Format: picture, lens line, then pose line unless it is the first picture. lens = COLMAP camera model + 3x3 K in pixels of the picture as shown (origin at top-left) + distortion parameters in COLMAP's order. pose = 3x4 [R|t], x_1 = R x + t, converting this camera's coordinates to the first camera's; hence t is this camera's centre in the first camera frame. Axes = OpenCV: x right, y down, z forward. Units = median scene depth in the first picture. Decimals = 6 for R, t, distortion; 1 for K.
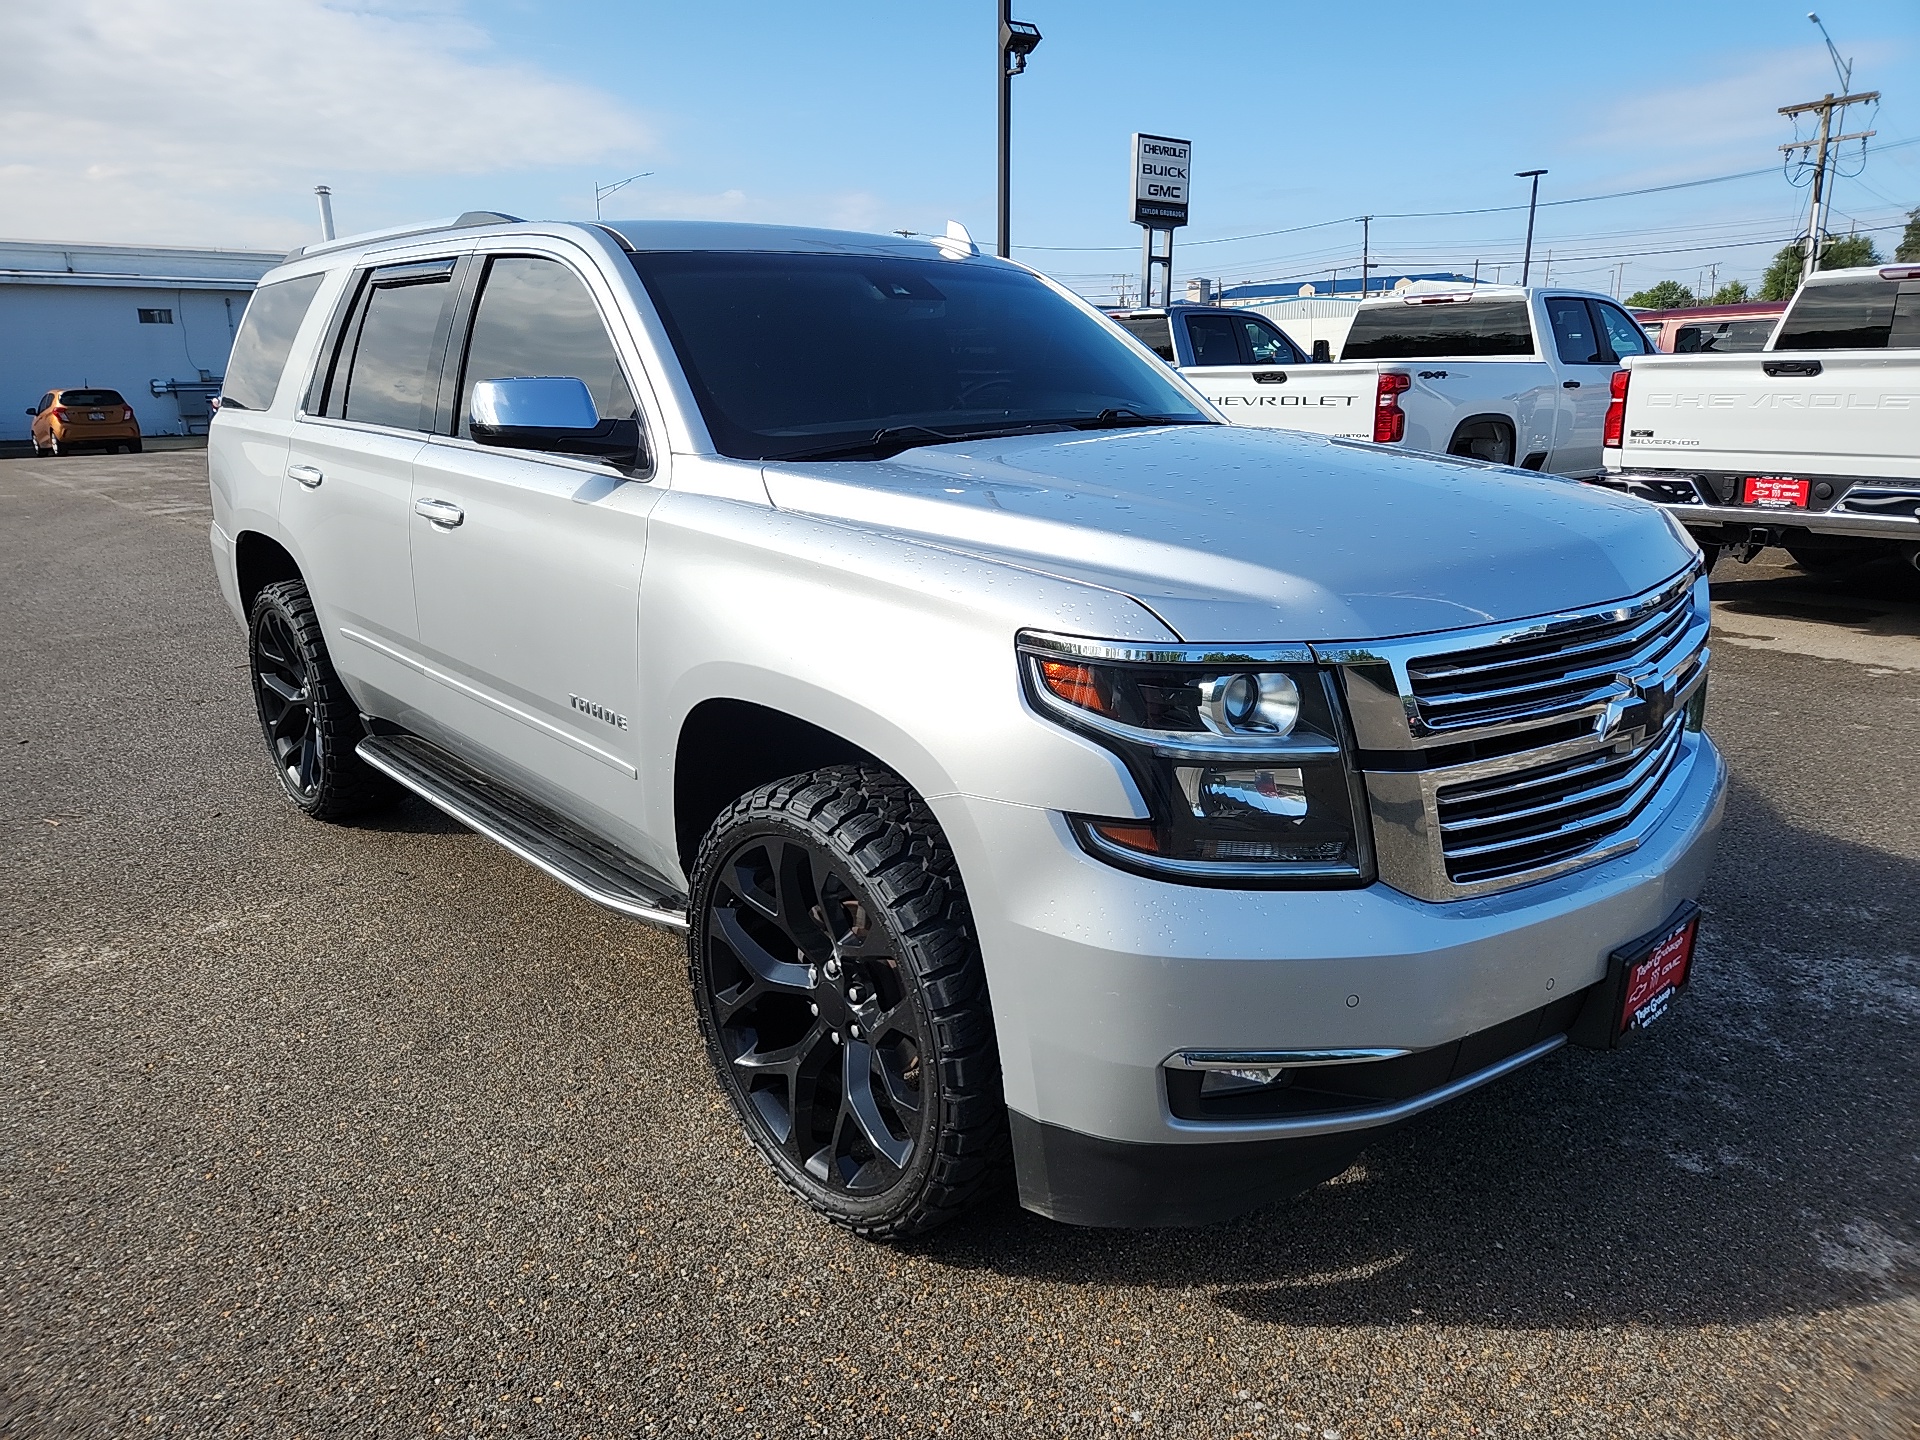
lens RADIAL K [[1275.8, 0, 972.1], [0, 1275.8, 720.3], [0, 0, 1]] dist [0.076153, -0.061427]
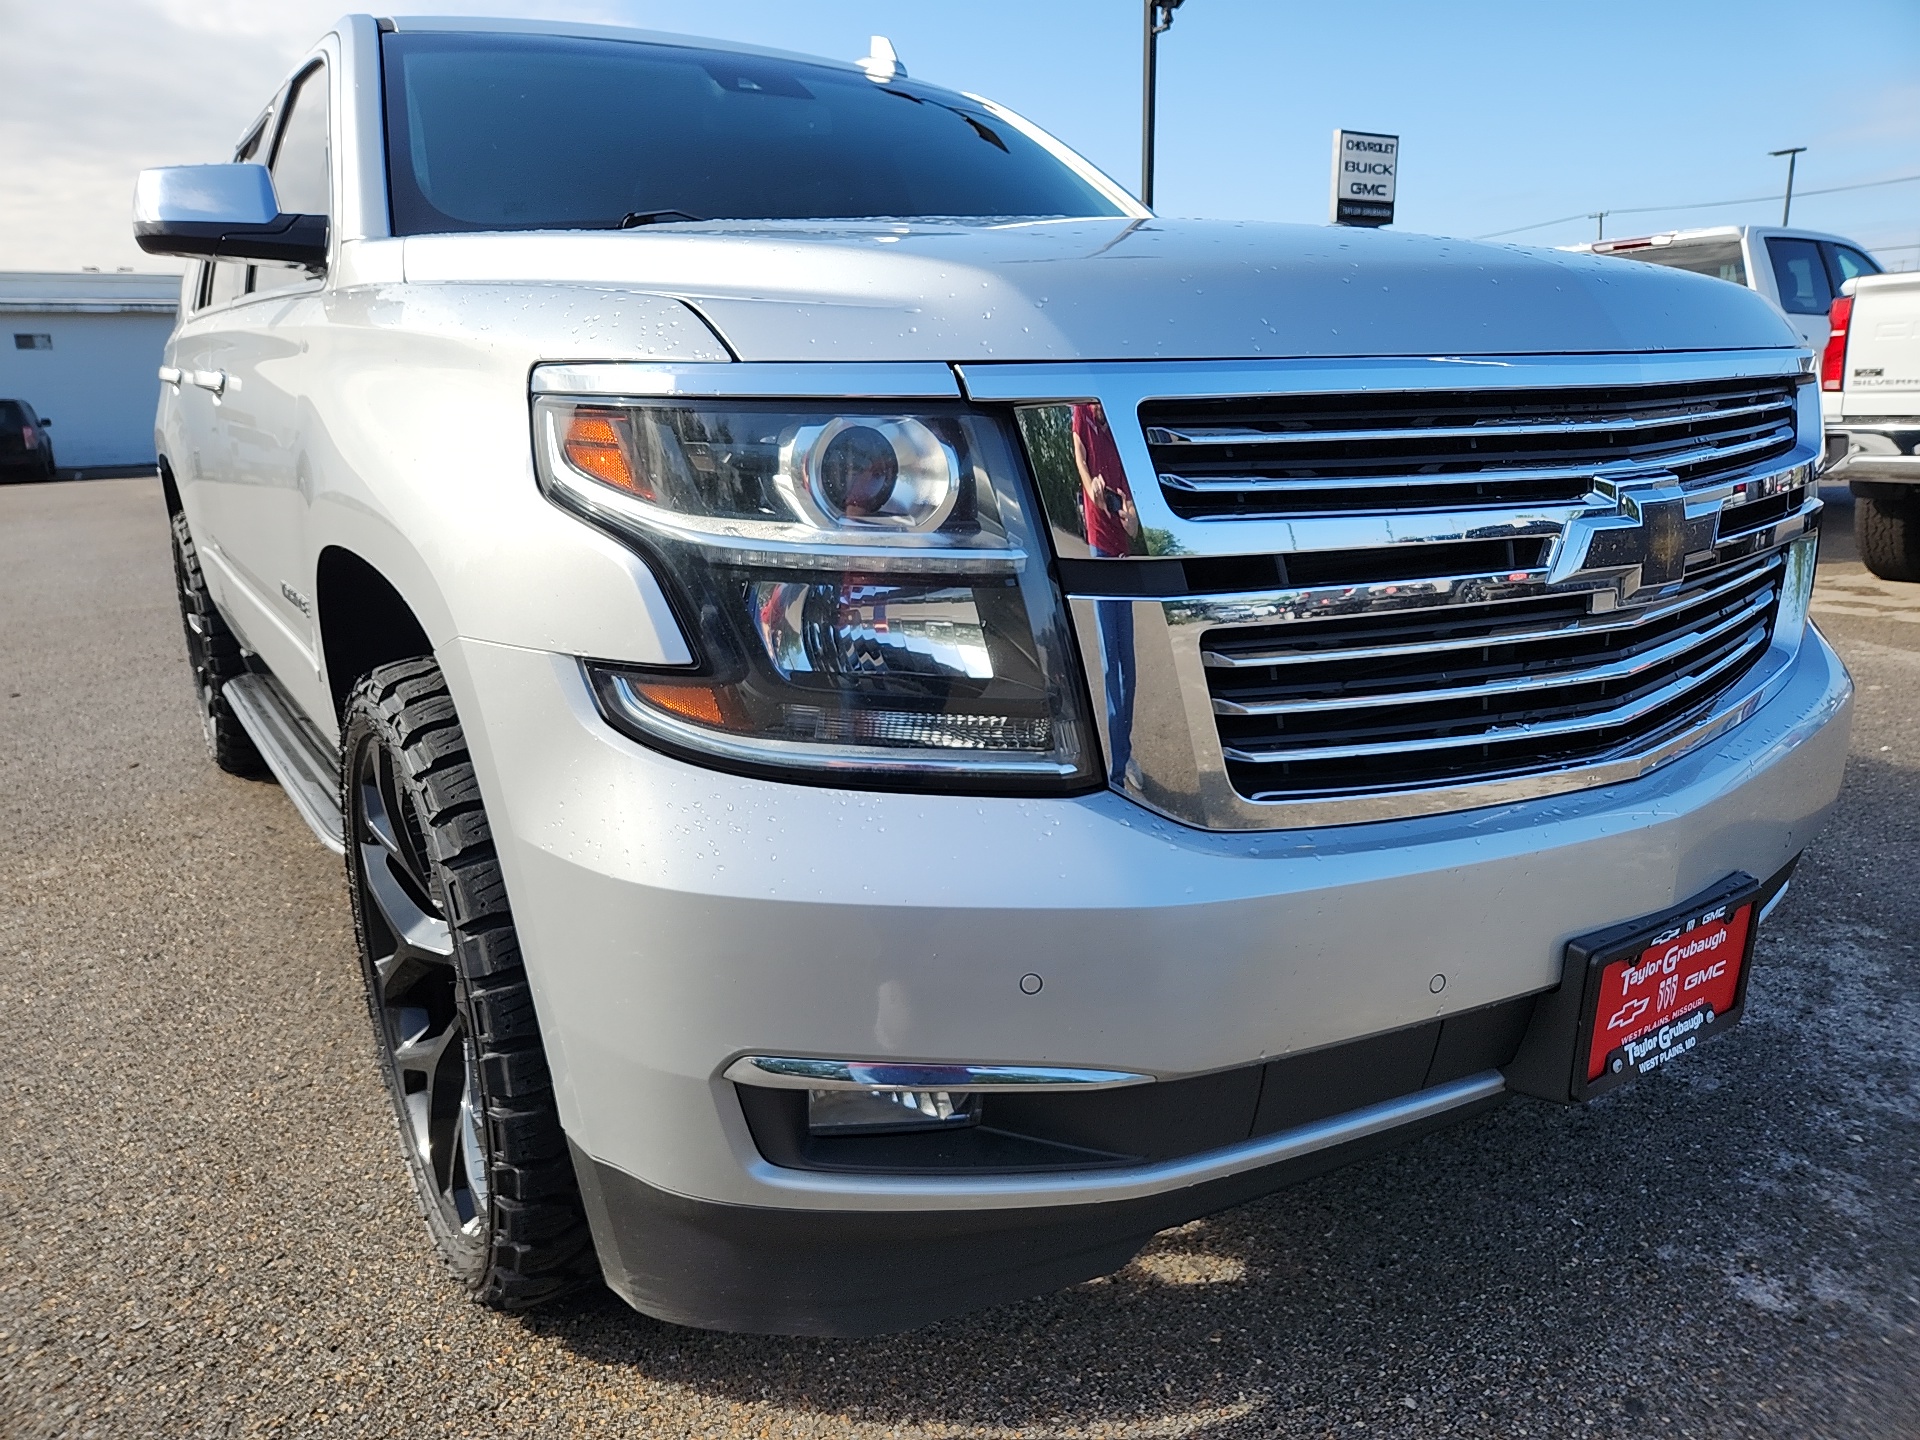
lens RADIAL K [[1275.8, 0, 969.8], [0, 1275.8, 737.7], [0, 0, 1]] dist [0.076153, -0.061427]
pose [[0.987986, 0.024662, -0.152564, 0.291901], [-0.025619, 0.999662, -0.004308, 0.089481], [0.152407, 0.008164, 0.988284, 0.344640]]
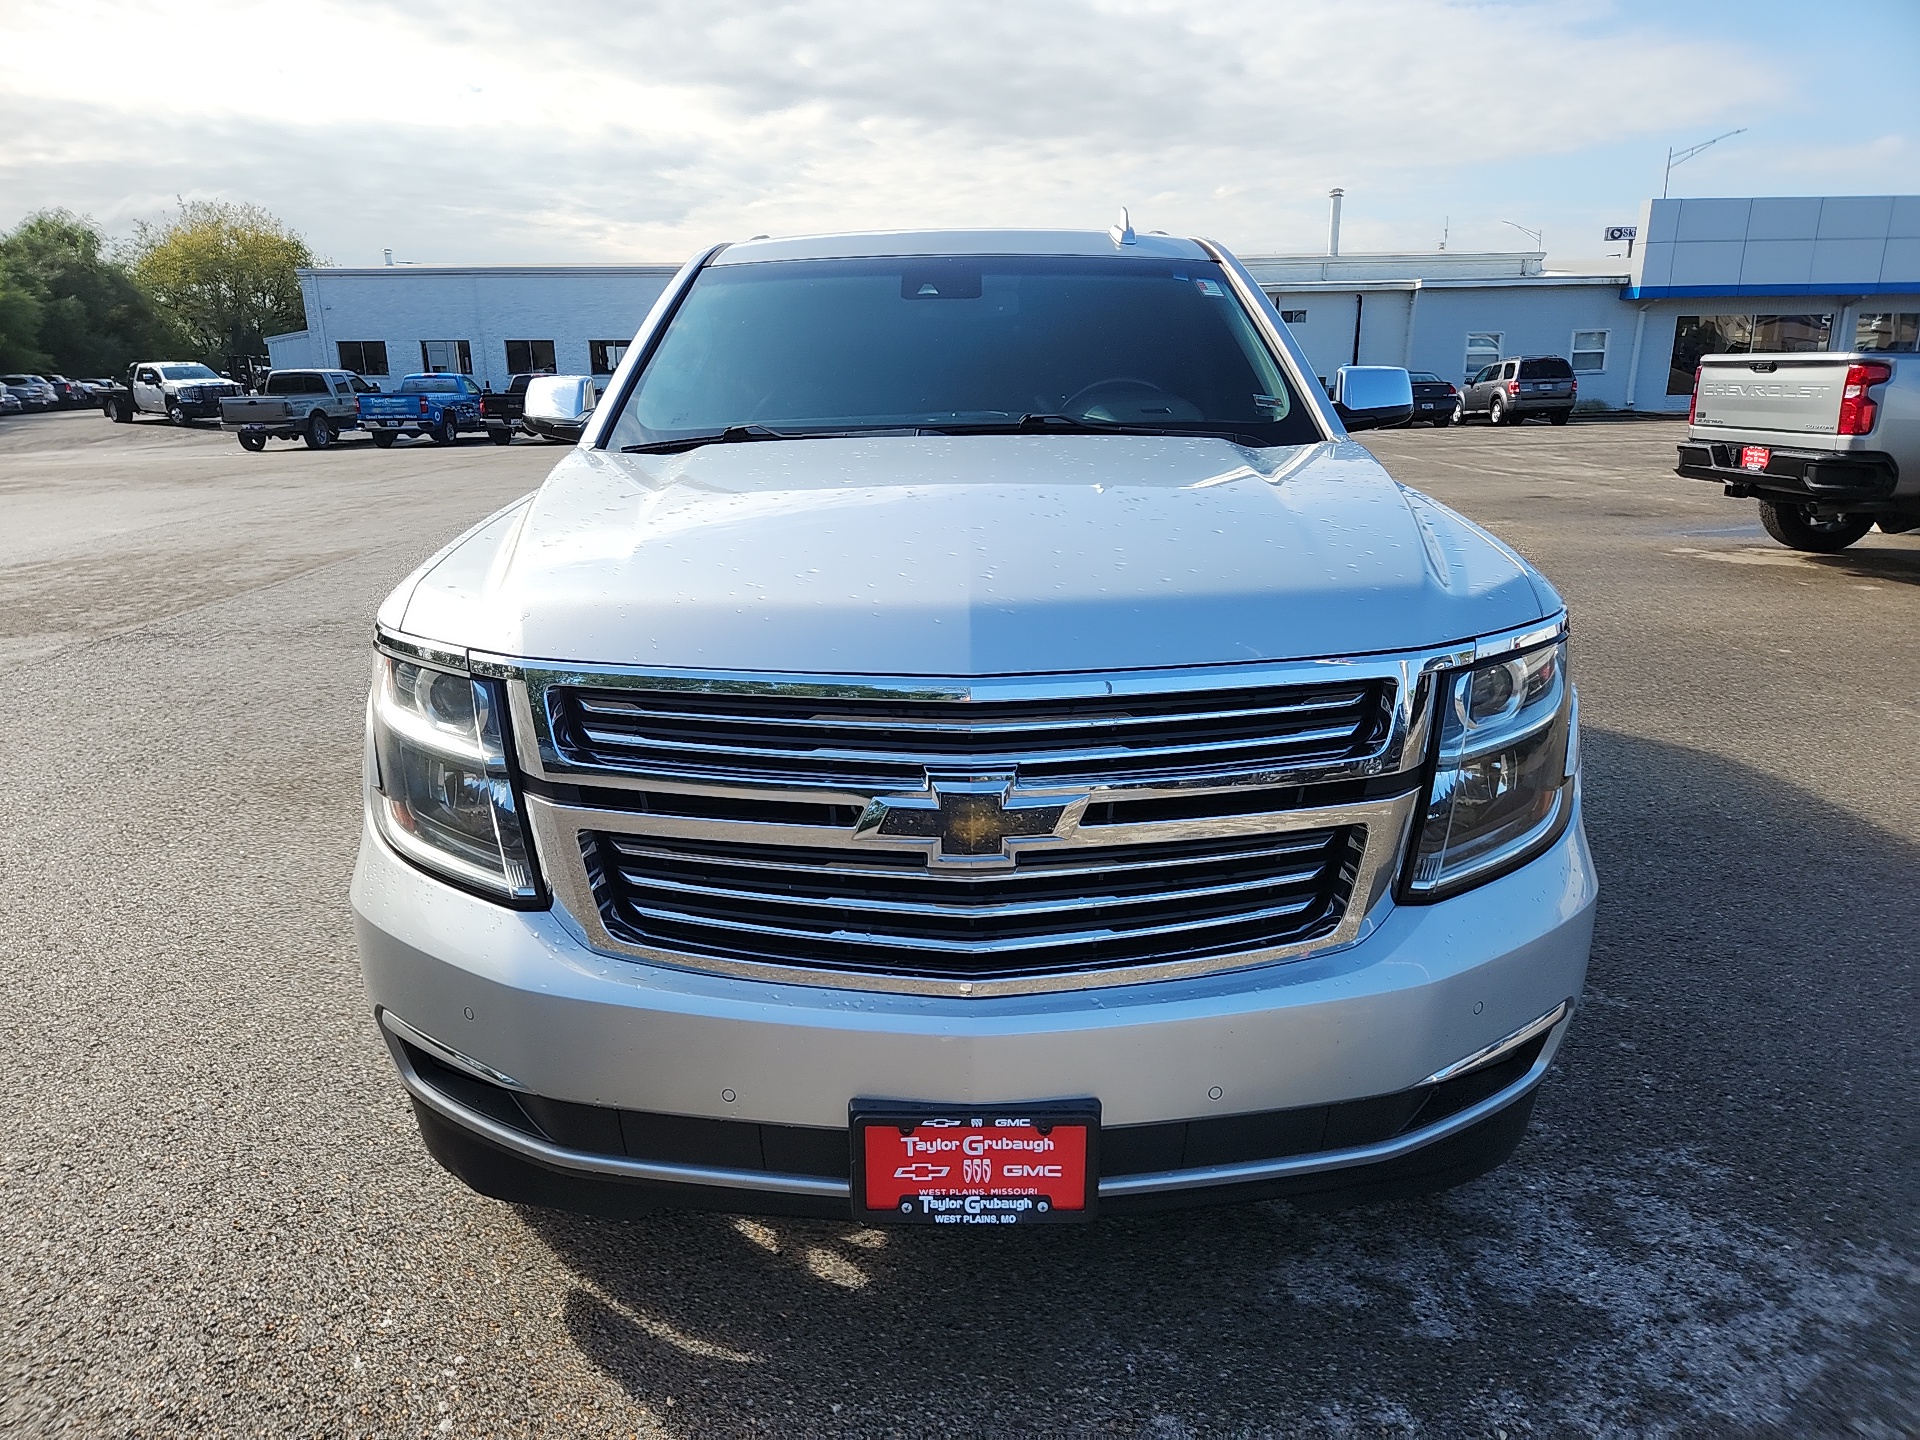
lens RADIAL K [[1275.8, 0, 951.2], [0, 1275.8, 739.3], [0, 0, 1]] dist [0.076153, -0.061427]
pose [[0.727069, 0.191639, -0.659276, 0.971124], [-0.177783, 0.980053, 0.088819, -0.118296], [0.663147, 0.052630, 0.746636, 0.406295]]
